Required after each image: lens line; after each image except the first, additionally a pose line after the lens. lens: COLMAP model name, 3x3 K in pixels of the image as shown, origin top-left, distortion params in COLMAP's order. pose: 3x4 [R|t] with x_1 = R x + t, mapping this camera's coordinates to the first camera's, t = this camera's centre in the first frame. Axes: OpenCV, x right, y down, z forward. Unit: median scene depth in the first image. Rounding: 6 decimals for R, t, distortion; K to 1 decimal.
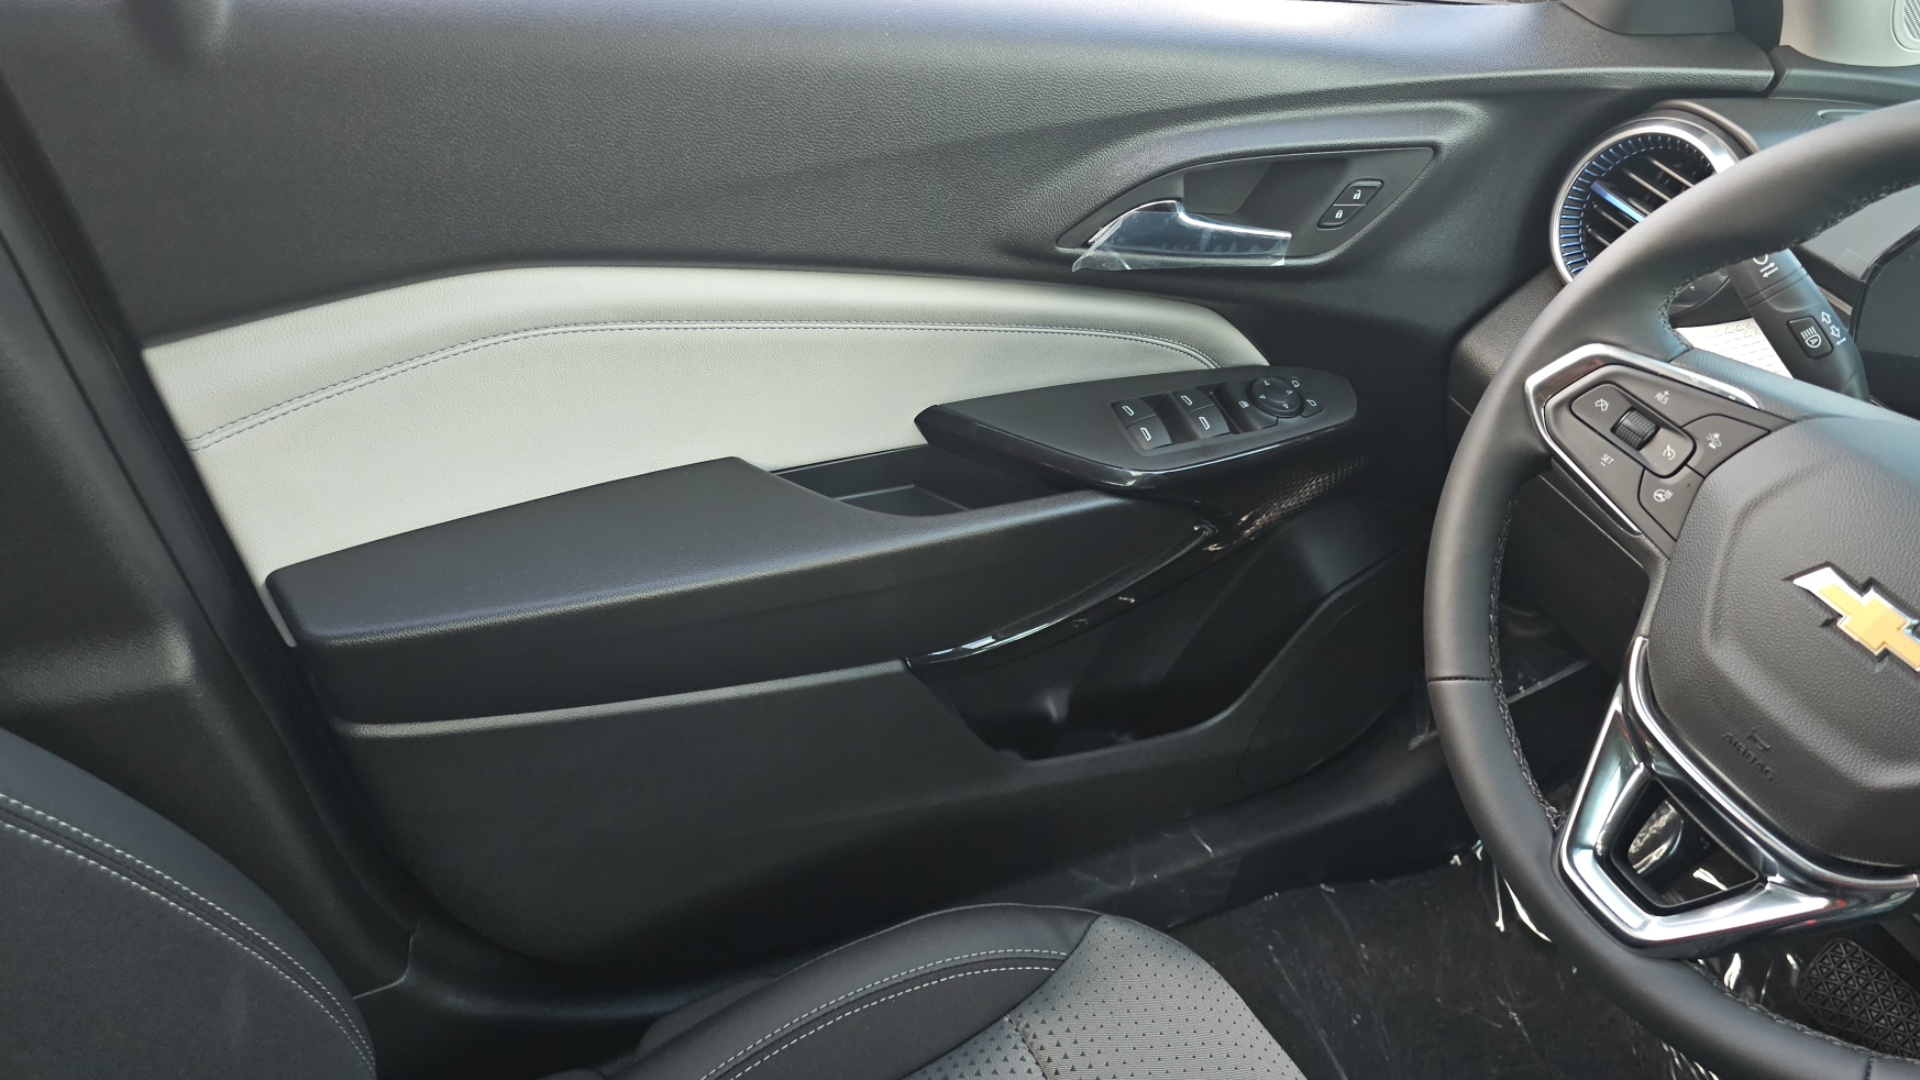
lens RADIAL K [[1420.3, 0, 995.2], [0, 1420.3, 525.0], [0, 0, 1]] dist [0.074642, -0.082315]
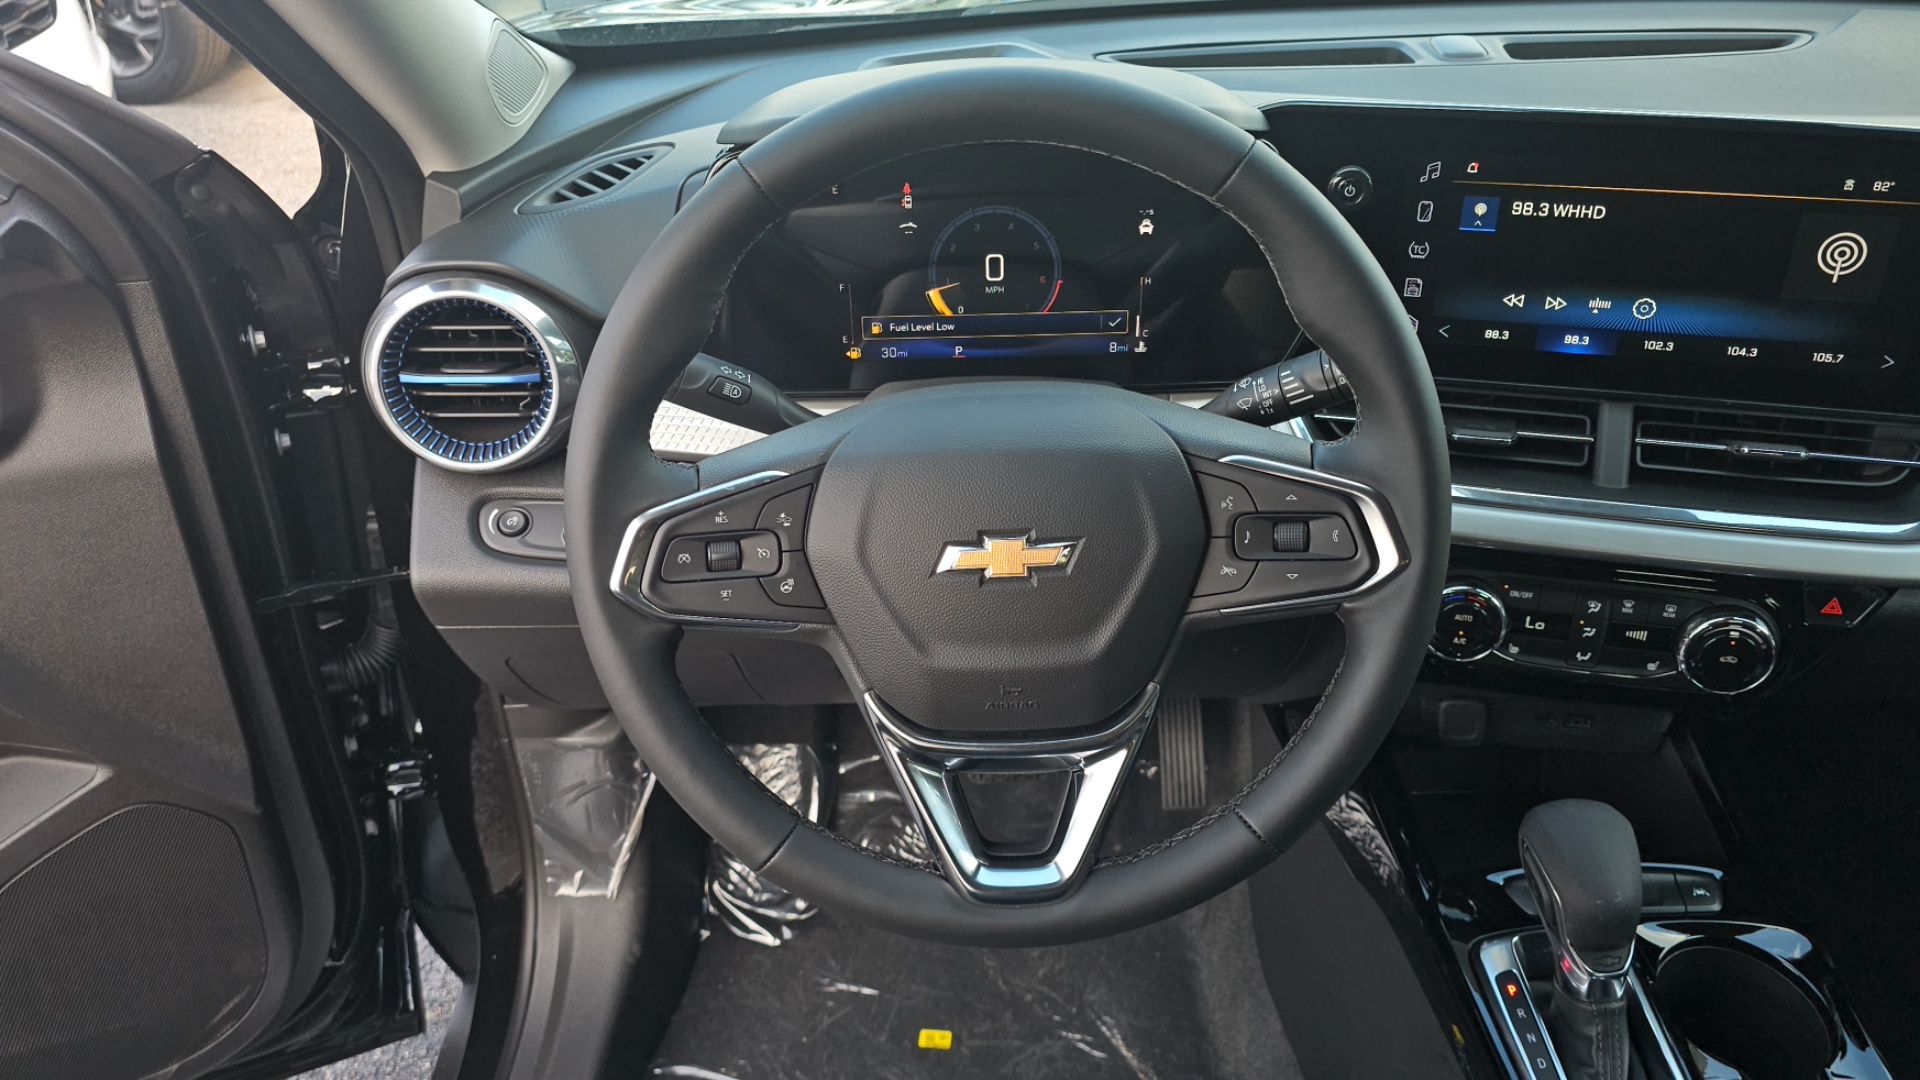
lens RADIAL K [[1420.3, 0, 954.6], [0, 1420.3, 537.4], [0, 0, 1]] dist [0.074642, -0.082315]
pose [[0.463938, -0.628745, 0.624052, -0.105653], [0.646251, 0.722037, 0.247026, -0.216280], [-0.605905, 0.288689, 0.741308, 0.132439]]
